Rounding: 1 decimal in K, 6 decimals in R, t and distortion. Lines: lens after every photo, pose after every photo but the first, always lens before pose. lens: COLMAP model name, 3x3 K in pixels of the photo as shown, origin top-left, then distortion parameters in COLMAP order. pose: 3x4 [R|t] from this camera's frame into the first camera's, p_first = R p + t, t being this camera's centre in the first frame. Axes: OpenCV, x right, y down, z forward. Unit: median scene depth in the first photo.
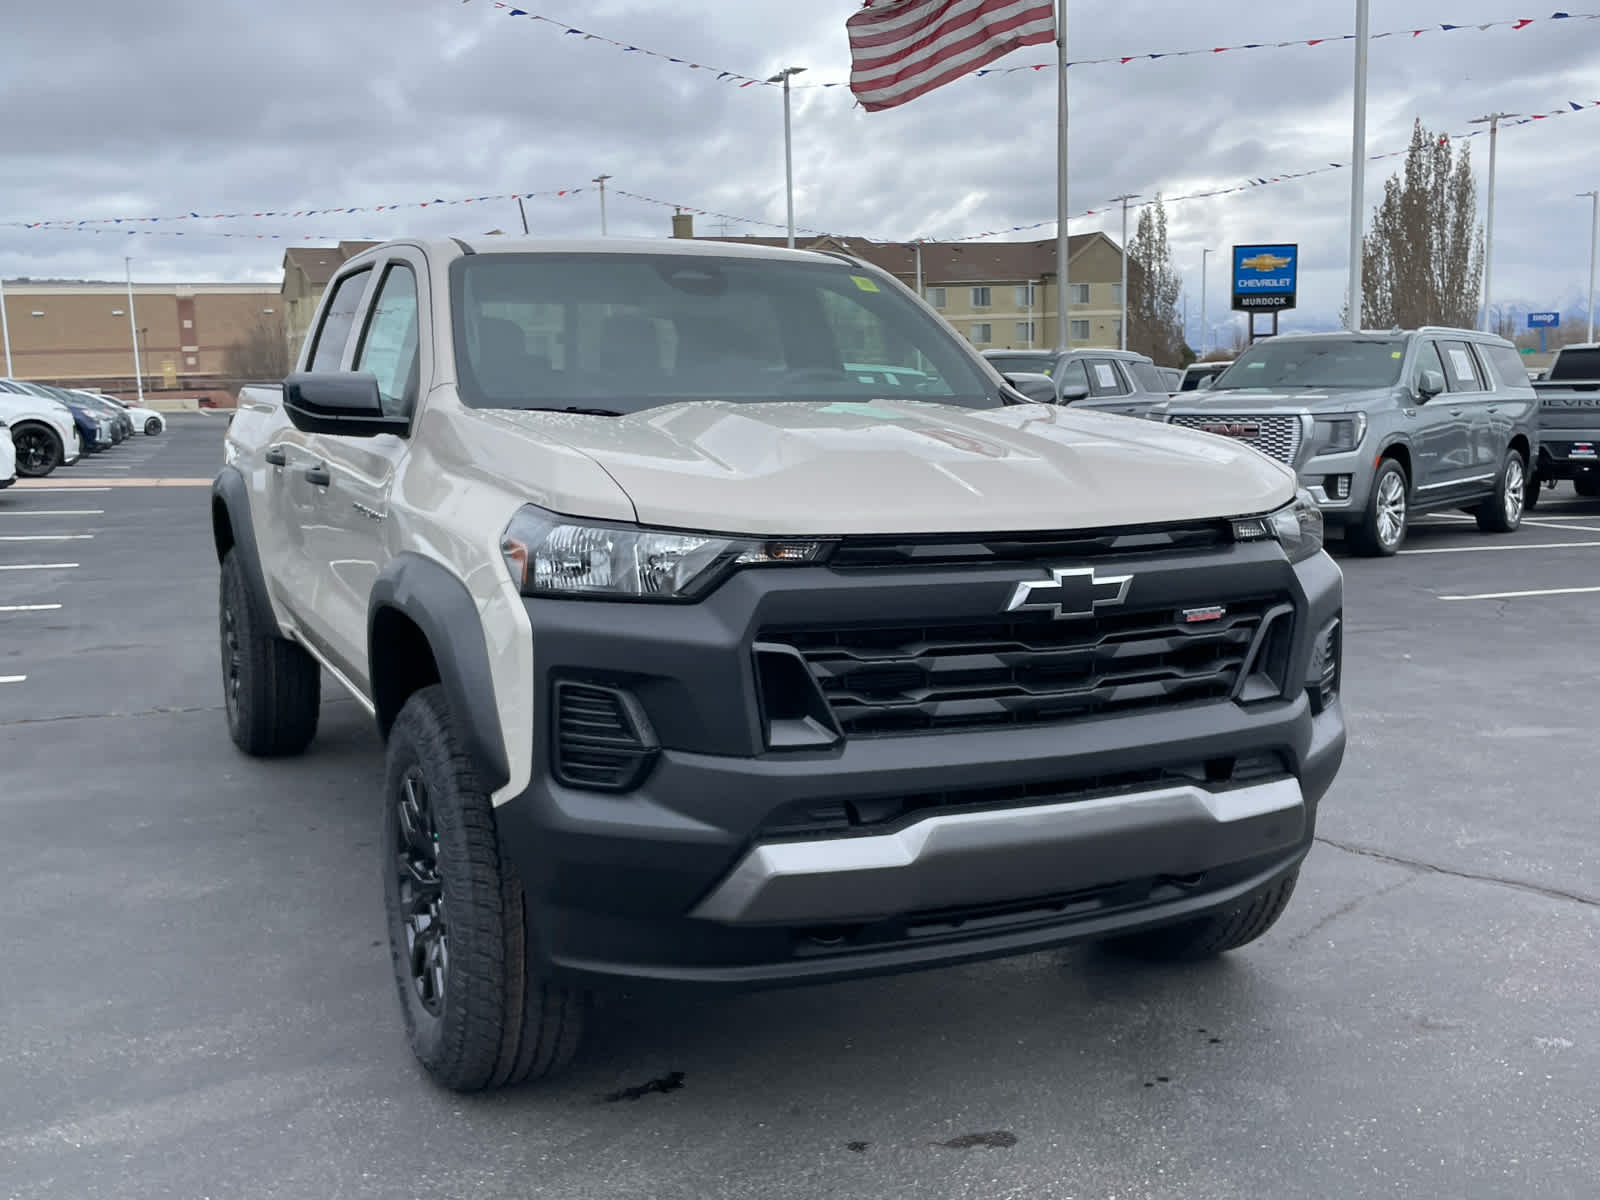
lens RADIAL K [[1651.0, 0, 826.3], [0, 1651.0, 603.2], [0, 0, 1]] dist [0.124575, -0.210331]
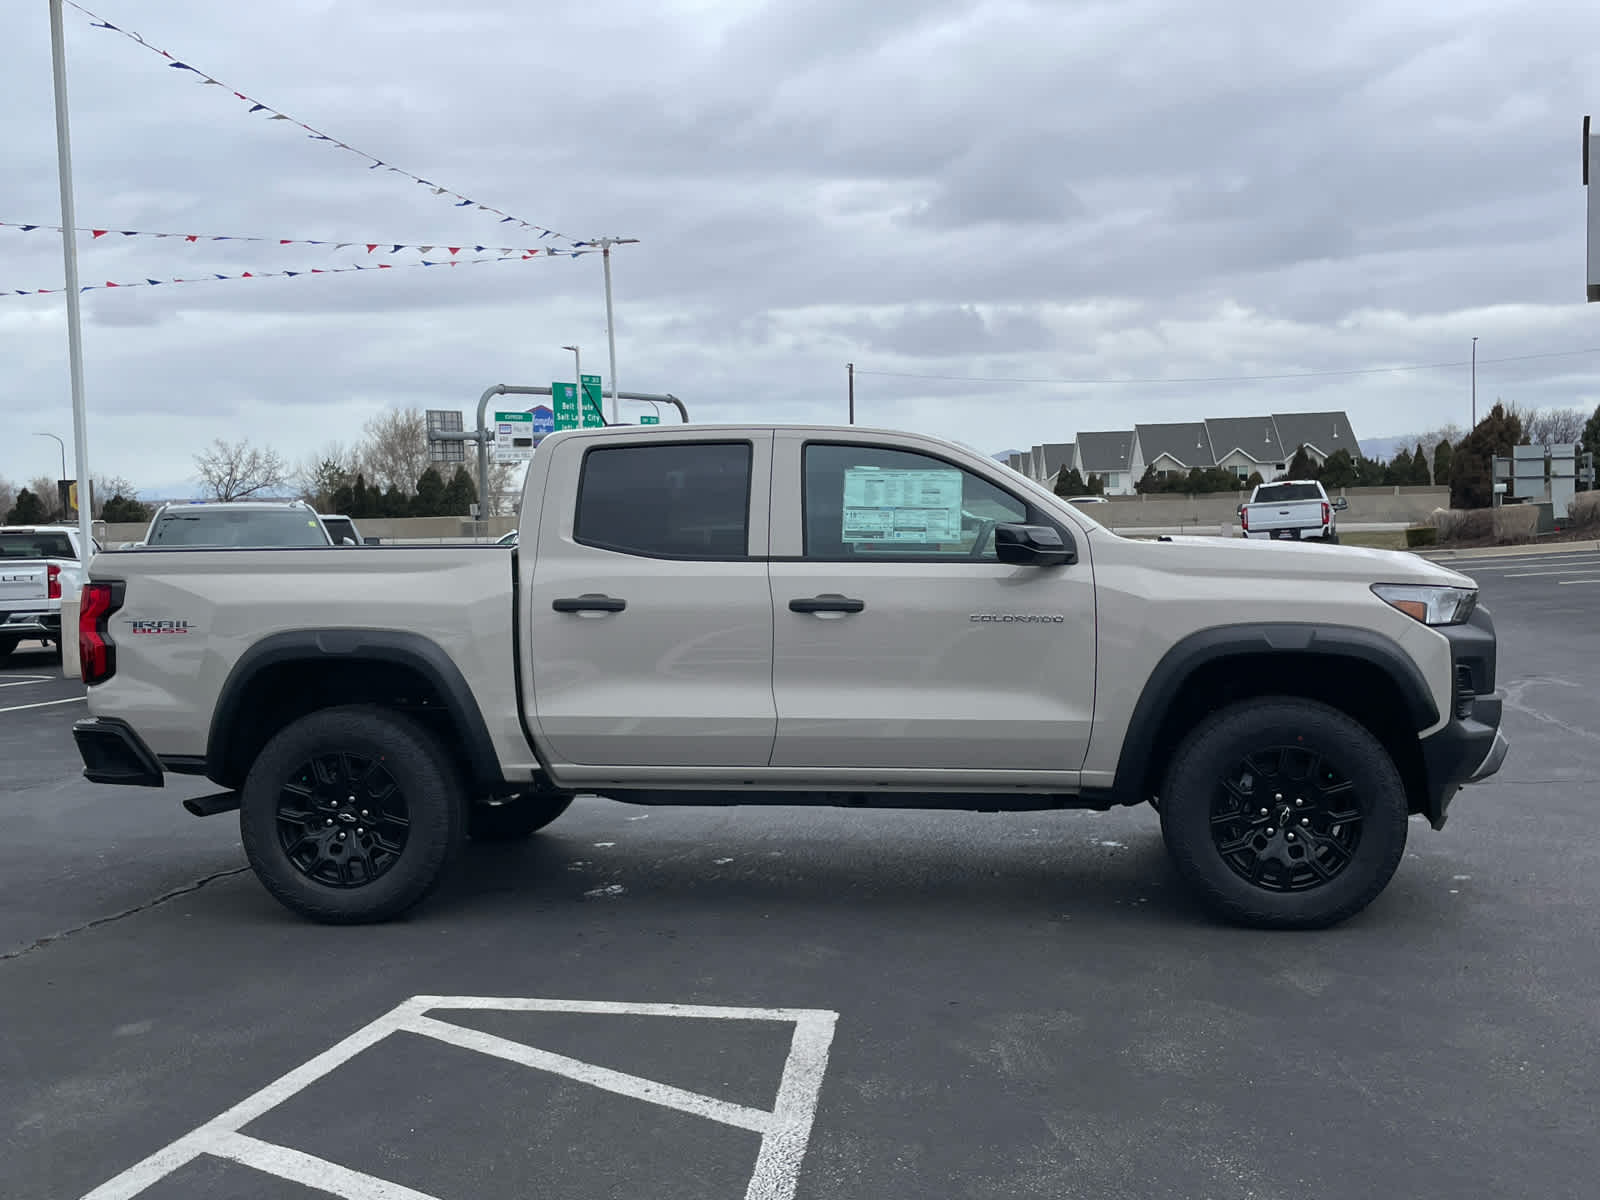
lens RADIAL K [[1652.1, 0, 827.3], [0, 1652.1, 616.4], [0, 0, 1]] dist [0.113120, -0.177881]
pose [[0.526938, -0.048950, 0.848493, -2.144886], [0.130606, 0.991146, -0.023930, -0.059878], [-0.839808, 0.123428, 0.528666, 0.520345]]
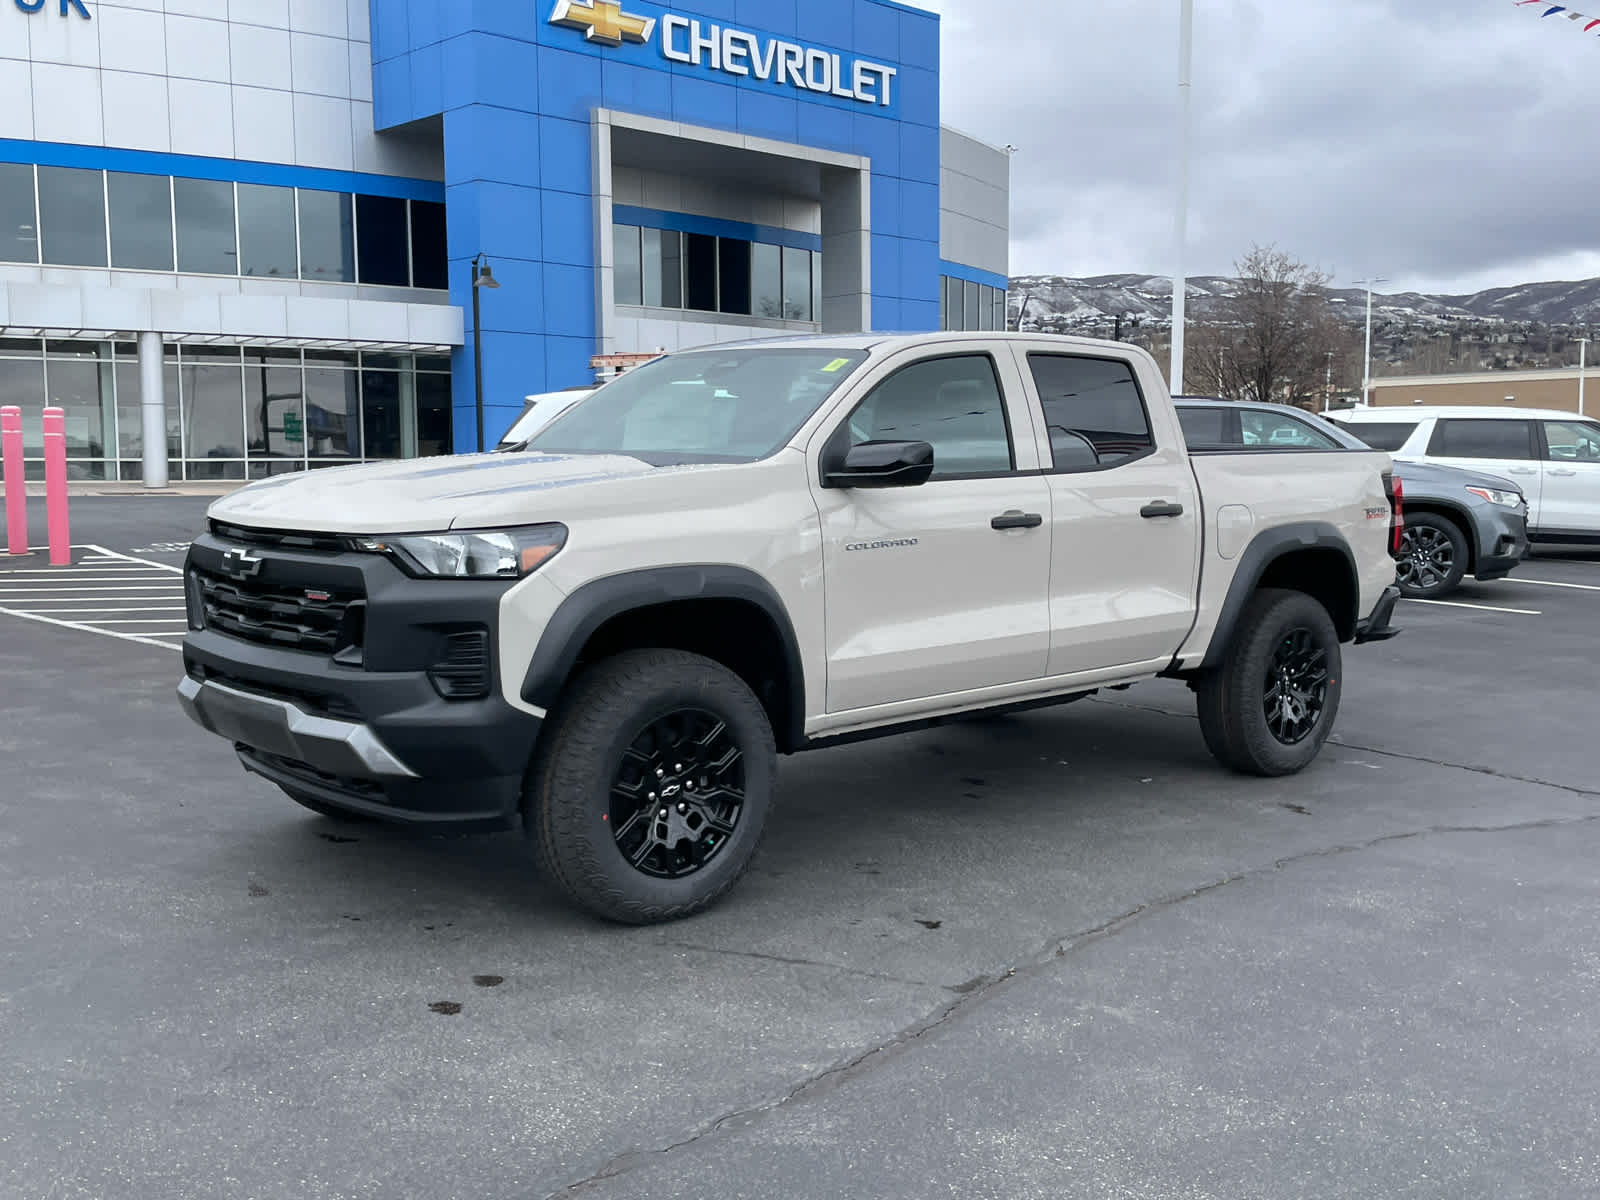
lens RADIAL K [[1651.0, 0, 826.3], [0, 1651.0, 603.2], [0, 0, 1]] dist [0.124575, -0.210331]
pose [[0.317275, 0.107899, -0.942175, 1.849756], [-0.141391, 0.987784, 0.065509, -0.154344], [0.937734, 0.112431, 0.328656, 0.968956]]
